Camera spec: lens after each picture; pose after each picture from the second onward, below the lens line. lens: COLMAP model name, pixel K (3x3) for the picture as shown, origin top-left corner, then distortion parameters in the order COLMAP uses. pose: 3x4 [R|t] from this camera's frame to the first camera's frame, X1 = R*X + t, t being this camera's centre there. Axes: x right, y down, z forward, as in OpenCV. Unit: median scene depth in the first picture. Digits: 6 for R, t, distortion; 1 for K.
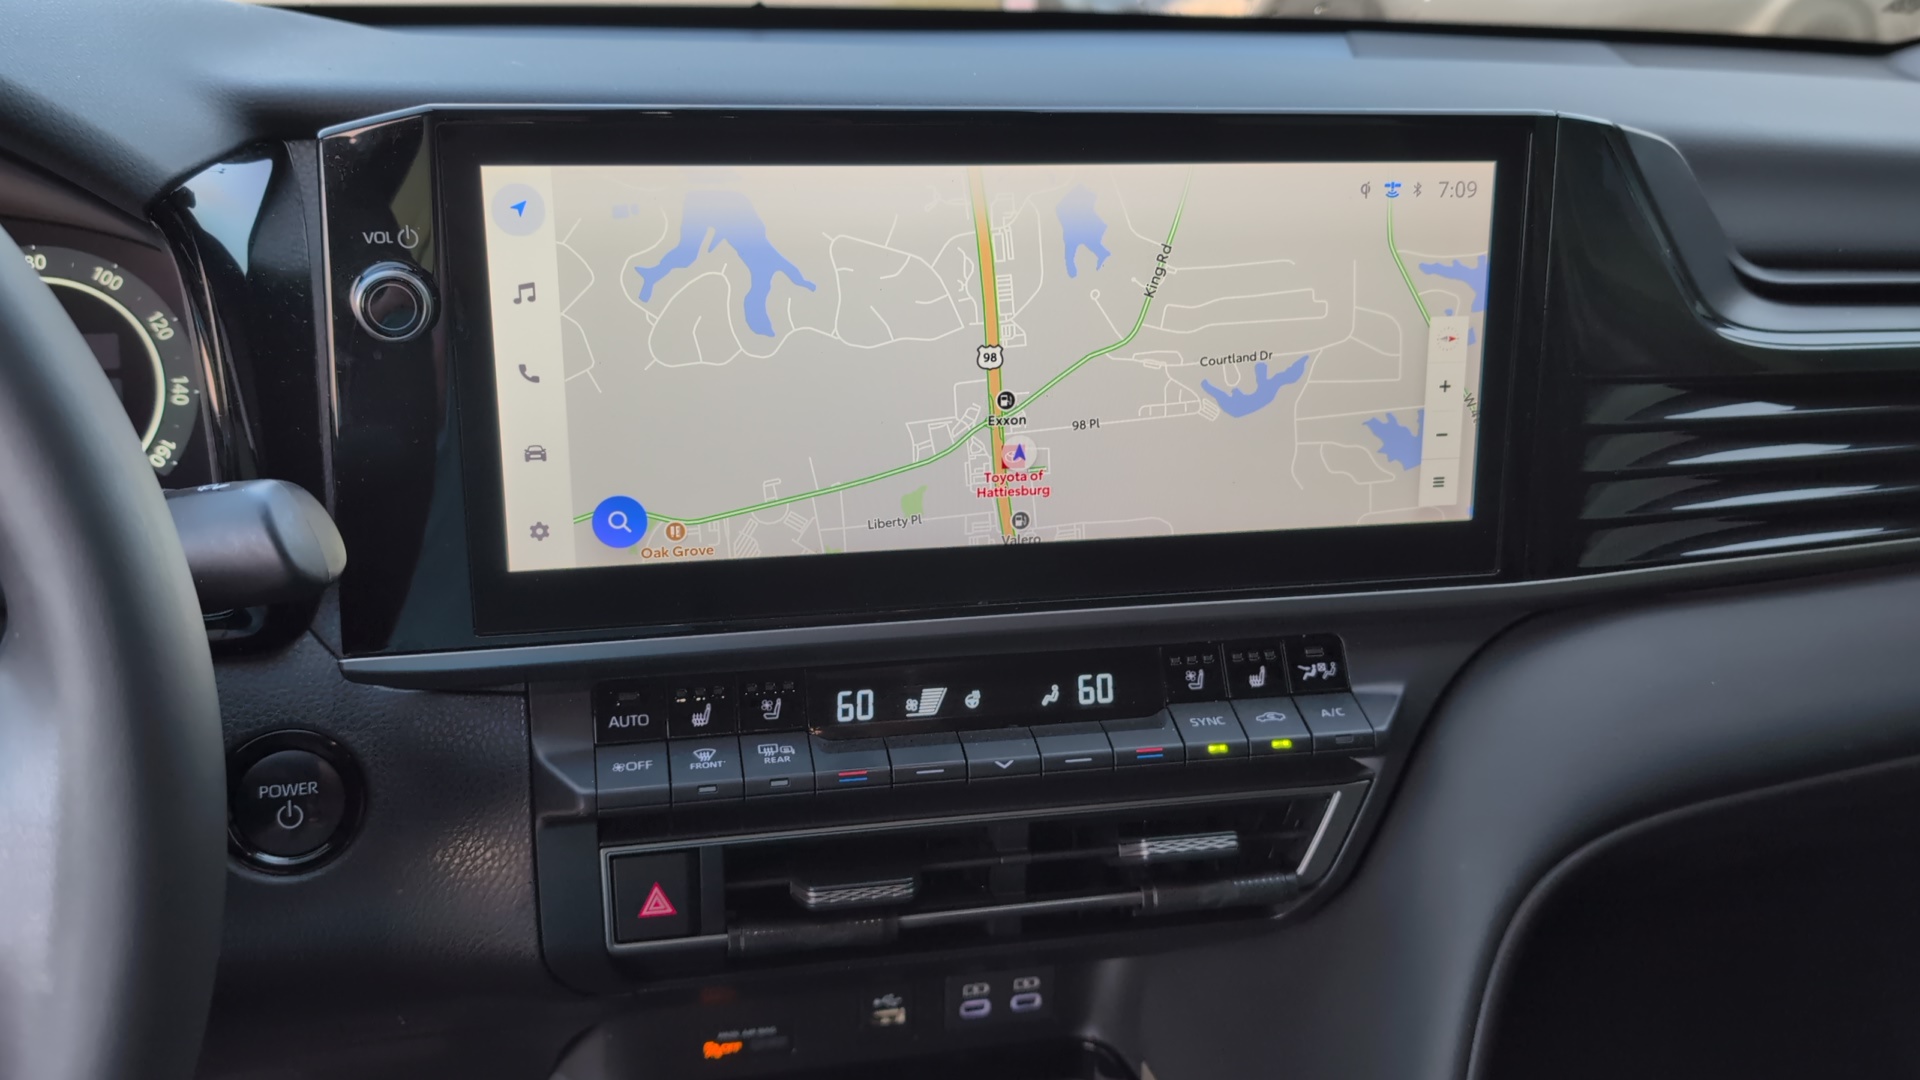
lens RADIAL K [[1609.9, 0, 969.7], [0, 1609.9, 539.9], [0, 0, 1]] dist [0.047665, -0.074167]
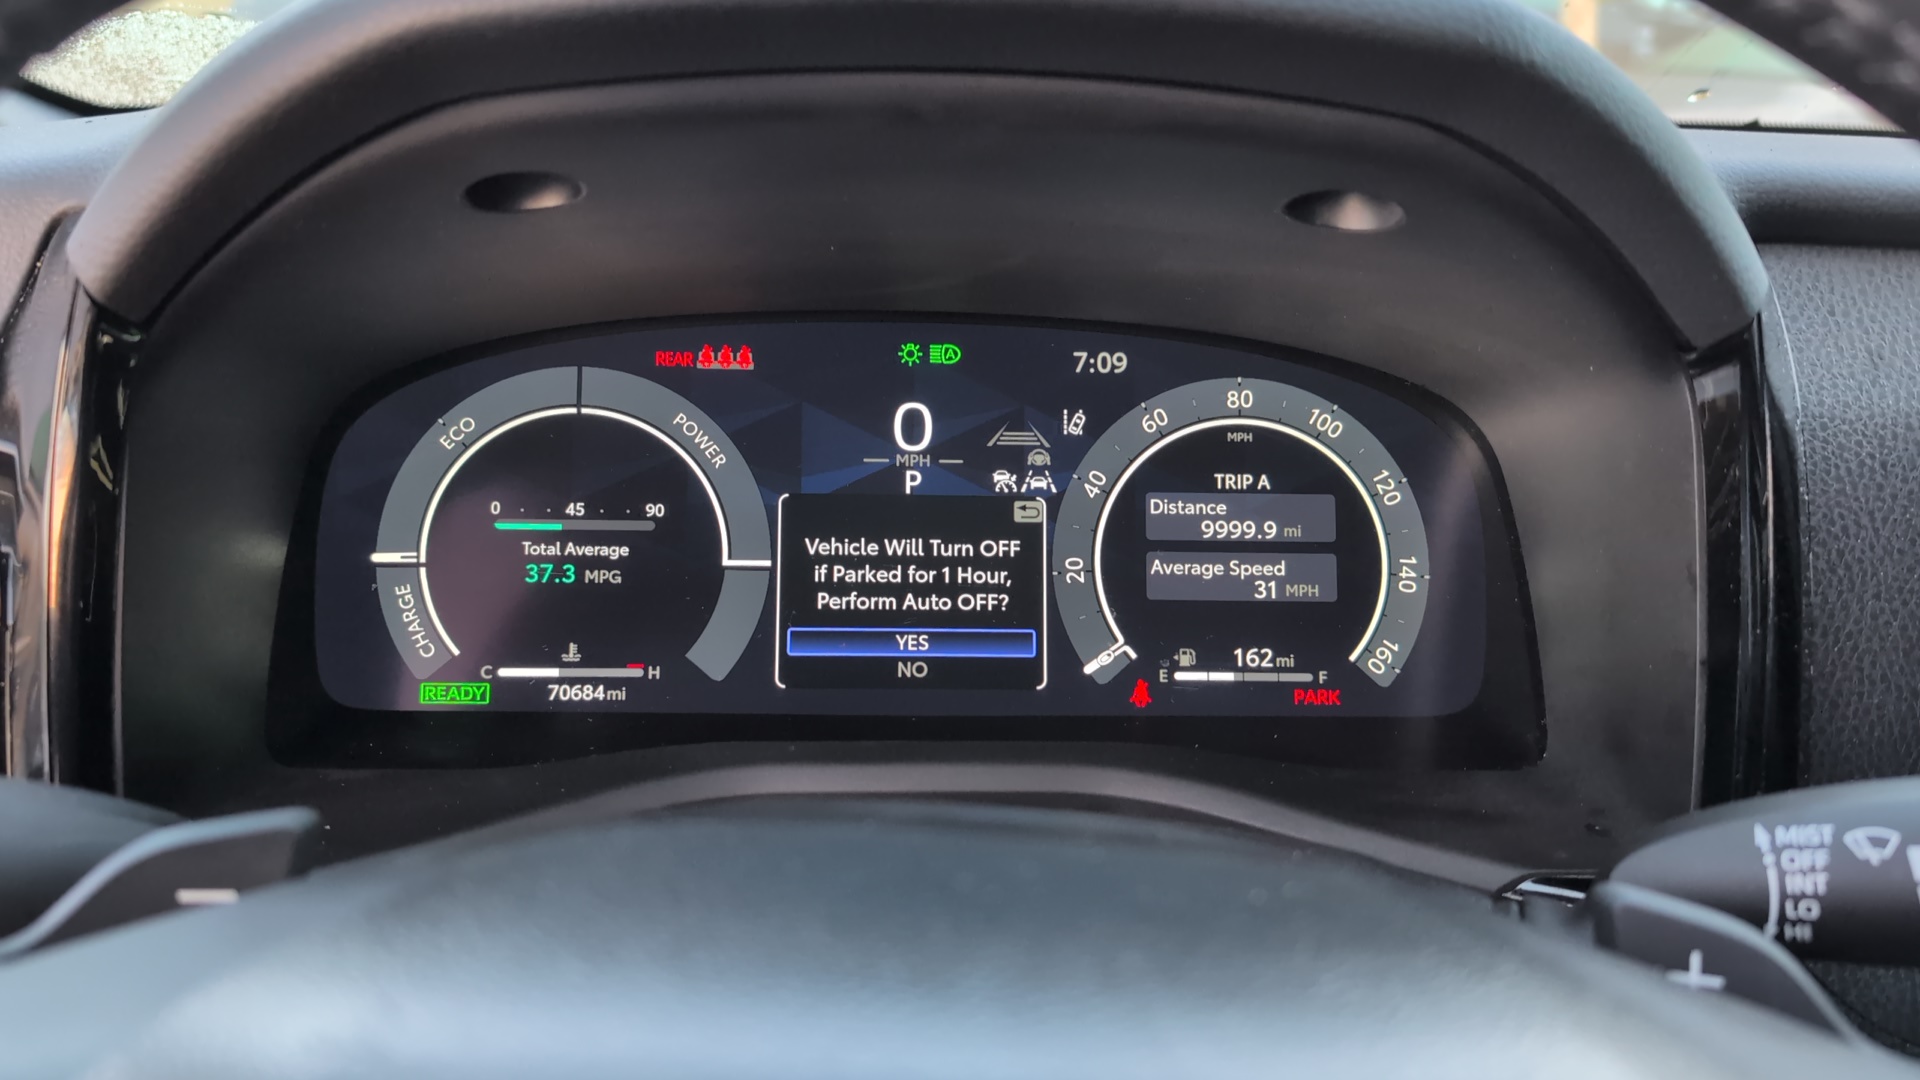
lens RADIAL K [[1609.9, 0, 957.1], [0, 1609.9, 549.0], [0, 0, 1]] dist [0.047665, -0.074167]
pose [[0.979862, 0.053876, -0.192271, -0.587861], [-0.069376, 0.994782, -0.074811, -0.035423], [0.187237, 0.086643, 0.978486, 0.242189]]
